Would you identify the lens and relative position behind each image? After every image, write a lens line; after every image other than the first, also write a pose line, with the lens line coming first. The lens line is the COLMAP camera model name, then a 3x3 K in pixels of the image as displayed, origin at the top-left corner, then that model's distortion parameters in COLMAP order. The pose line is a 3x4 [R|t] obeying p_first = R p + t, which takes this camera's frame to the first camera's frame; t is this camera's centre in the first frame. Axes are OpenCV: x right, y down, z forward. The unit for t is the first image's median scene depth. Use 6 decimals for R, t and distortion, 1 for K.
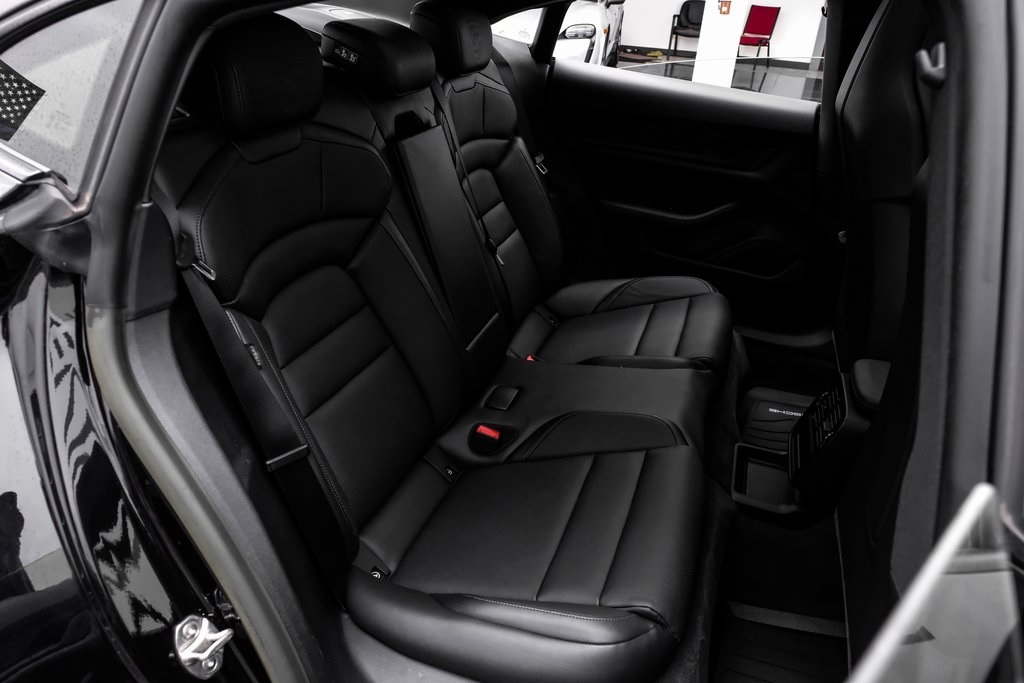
lens RADIAL K [[708.5, 0, 513.2], [0, 708.5, 339.3], [0, 0, 1]] dist [-0.019902, 0.014997]
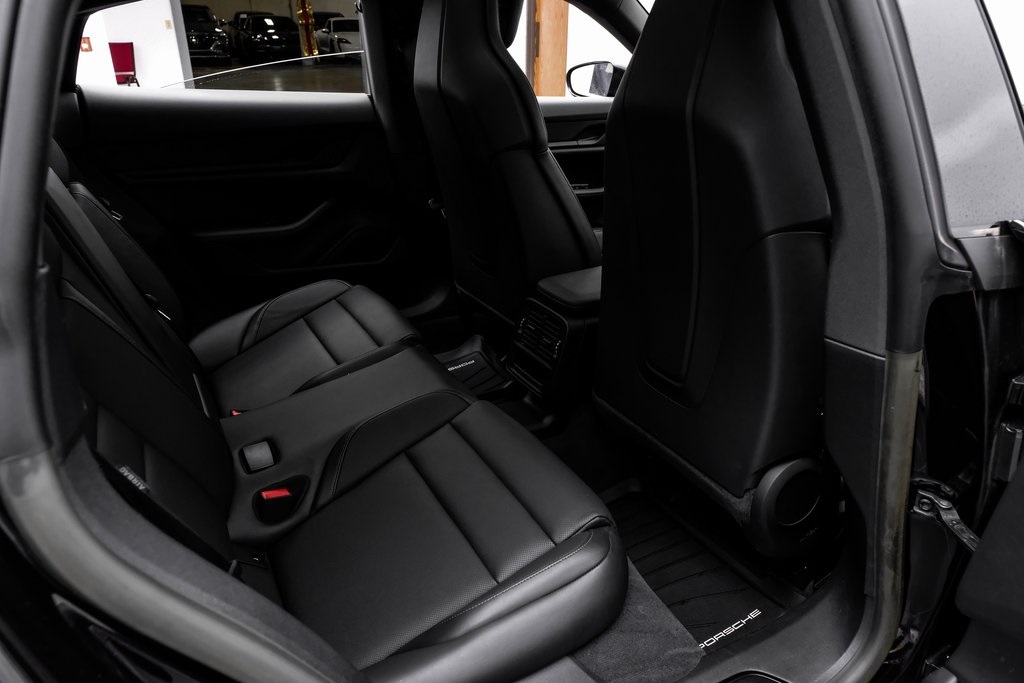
lens RADIAL K [[708.5, 0, 513.7], [0, 708.5, 344.4], [0, 0, 1]] dist [-0.019902, 0.014997]
pose [[0.679094, -0.356068, 0.641909, -0.246135], [0.377577, 0.919359, 0.110520, -0.016103], [-0.629498, 0.167317, 0.758774, 0.105086]]
